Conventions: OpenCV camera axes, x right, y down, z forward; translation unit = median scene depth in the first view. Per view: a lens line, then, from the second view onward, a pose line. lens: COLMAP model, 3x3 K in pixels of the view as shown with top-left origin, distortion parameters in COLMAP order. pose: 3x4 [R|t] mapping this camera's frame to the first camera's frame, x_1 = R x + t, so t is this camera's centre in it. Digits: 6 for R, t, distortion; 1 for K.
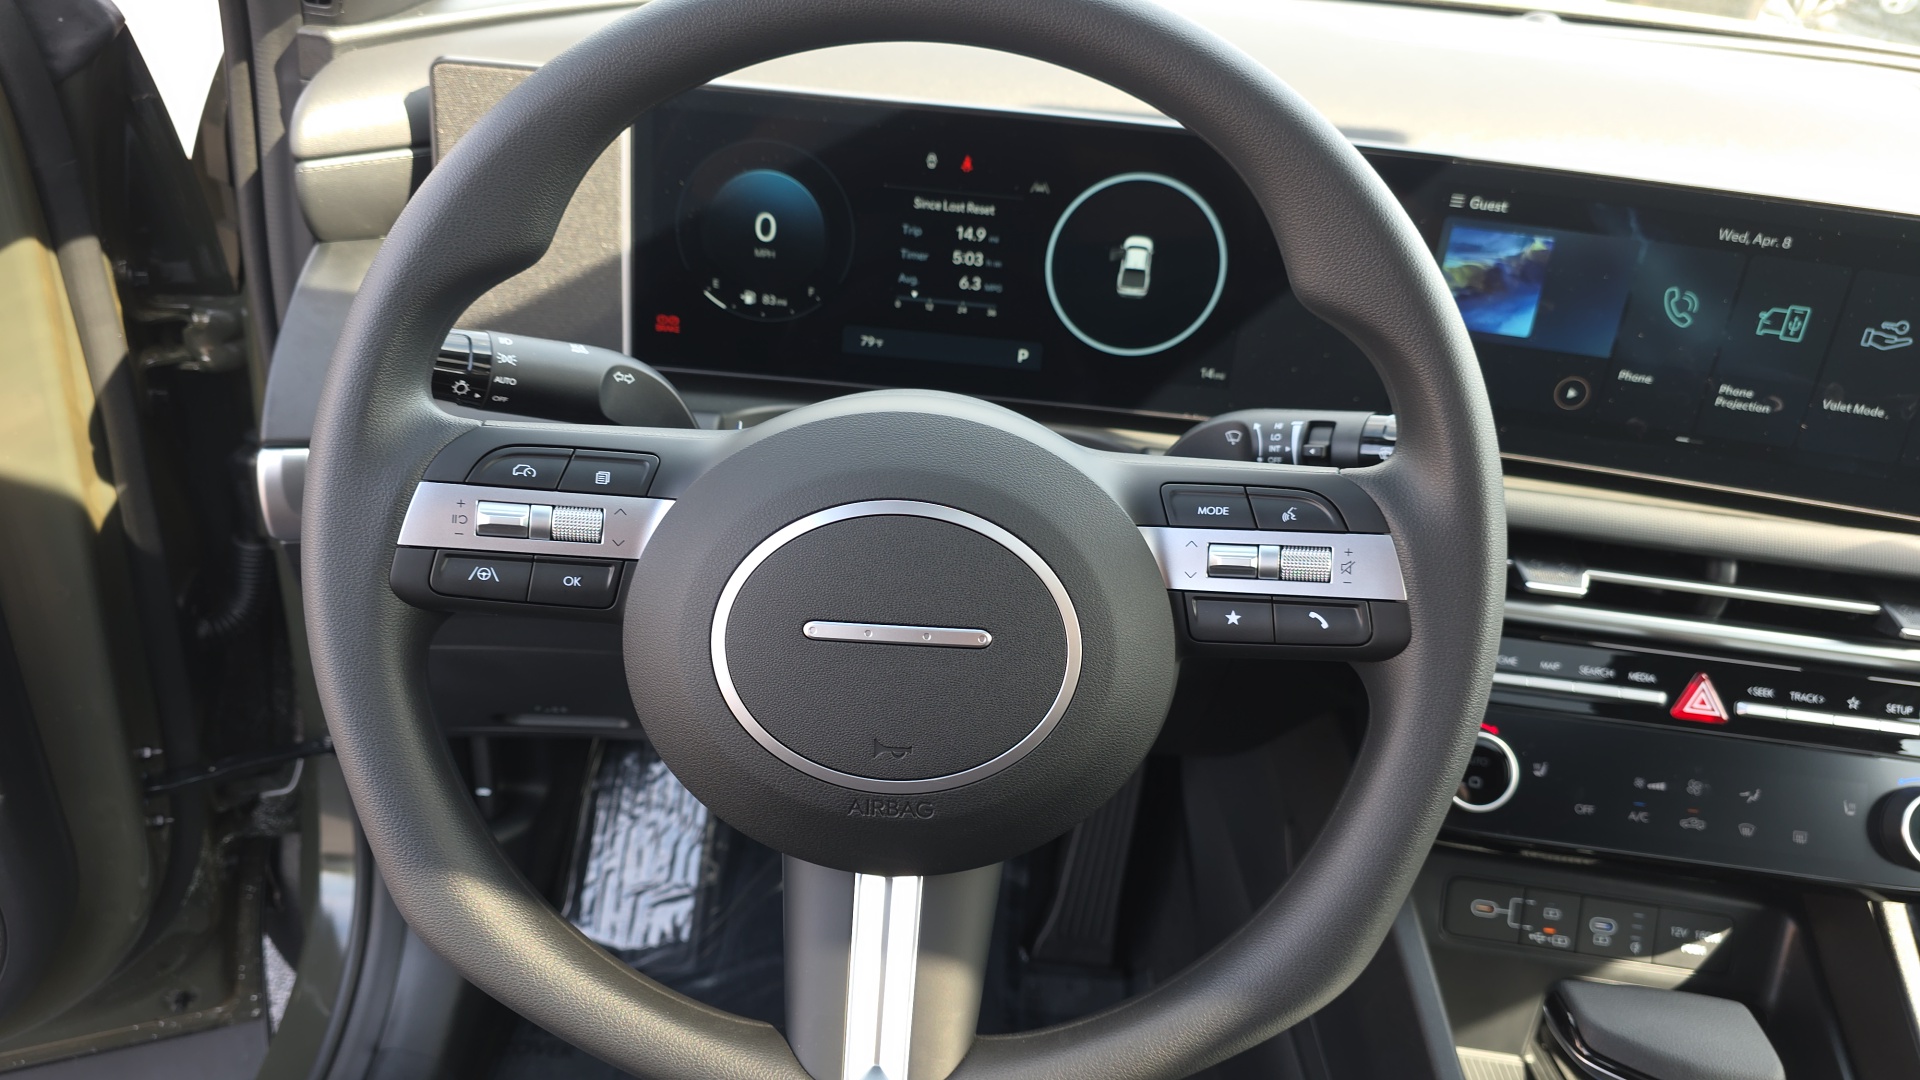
lens RADIAL K [[1328.1, 0, 952.6], [0, 1328.1, 541.4], [0, 0, 1]] dist [0.032830, -0.048248]
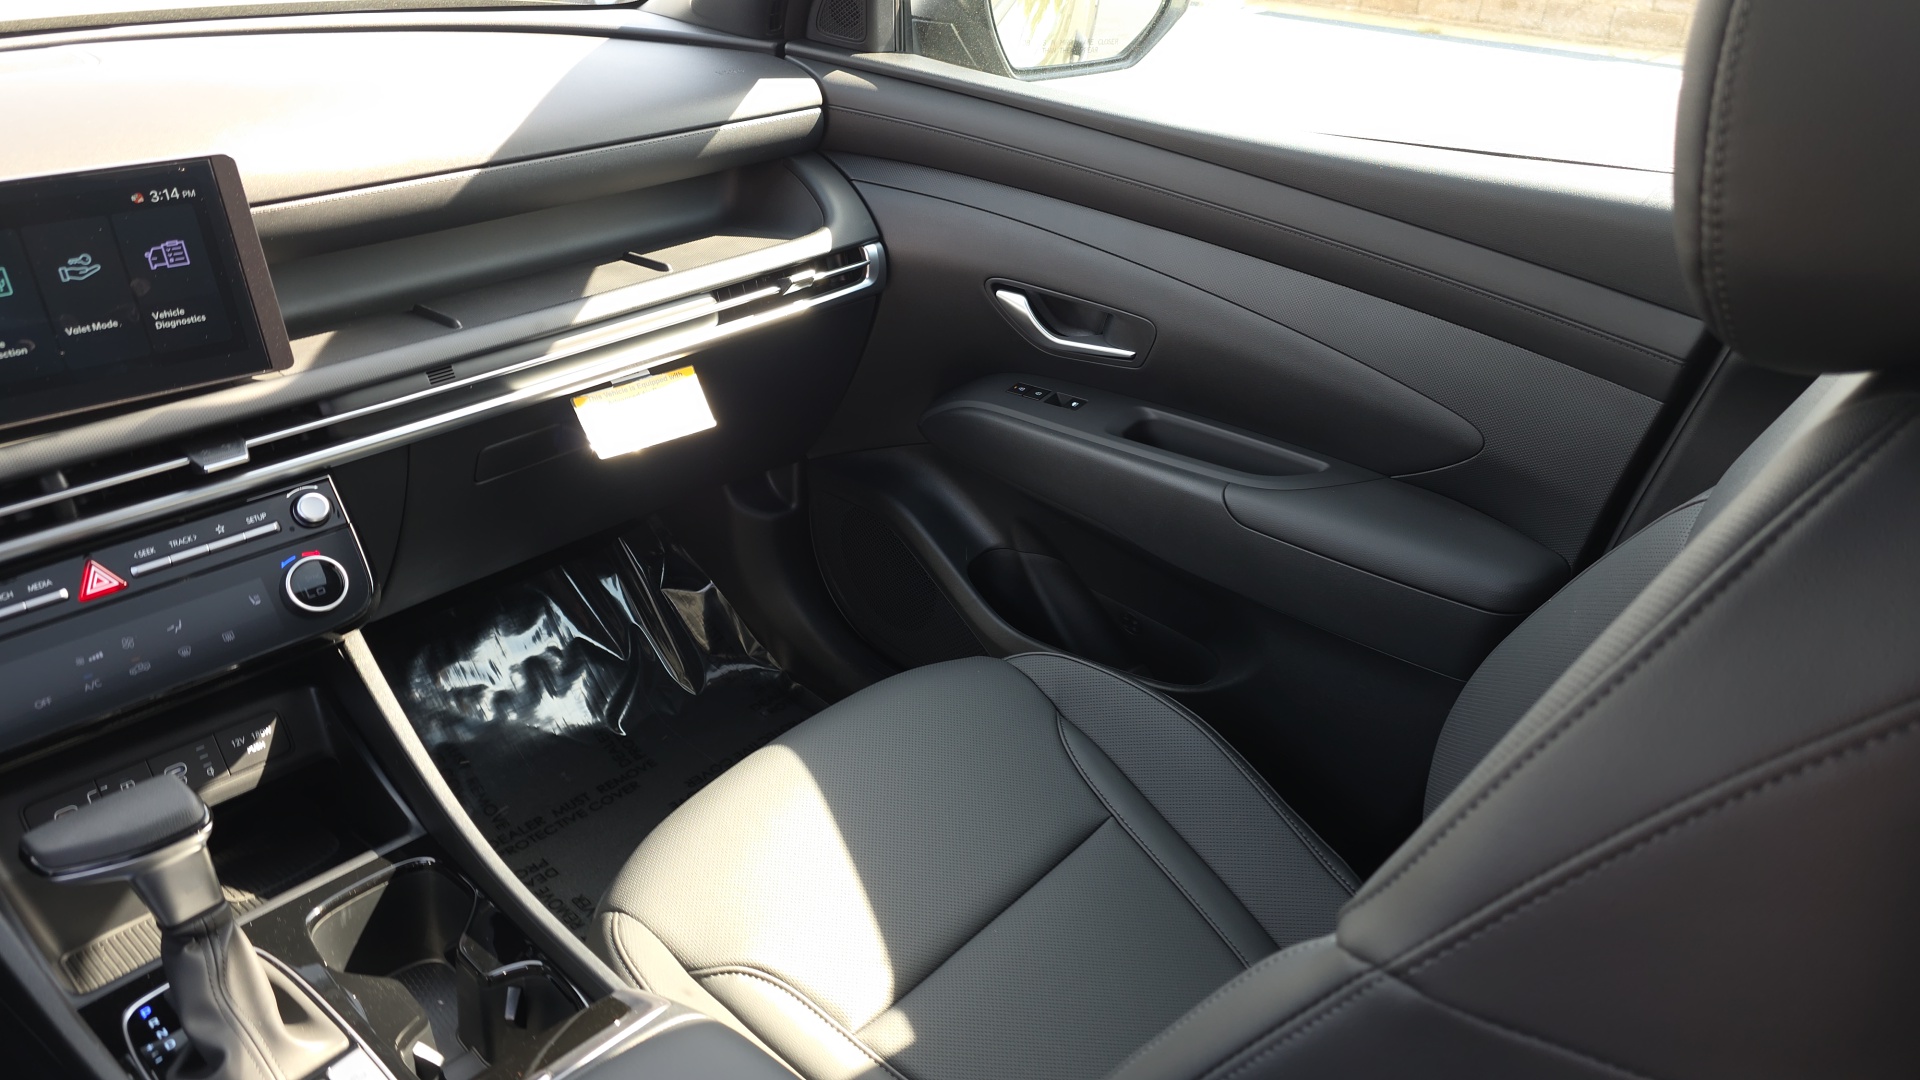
lens RADIAL K [[1300.0, 0, 984.2], [0, 1300.0, 531.8], [0, 0, 1]] dist [0.049273, -0.053608]
pose [[0.633867, -0.439924, 0.636144, 0.322755], [0.409224, 0.888688, 0.206810, 0.165235], [-0.656314, 0.129235, 0.743337, -0.483689]]
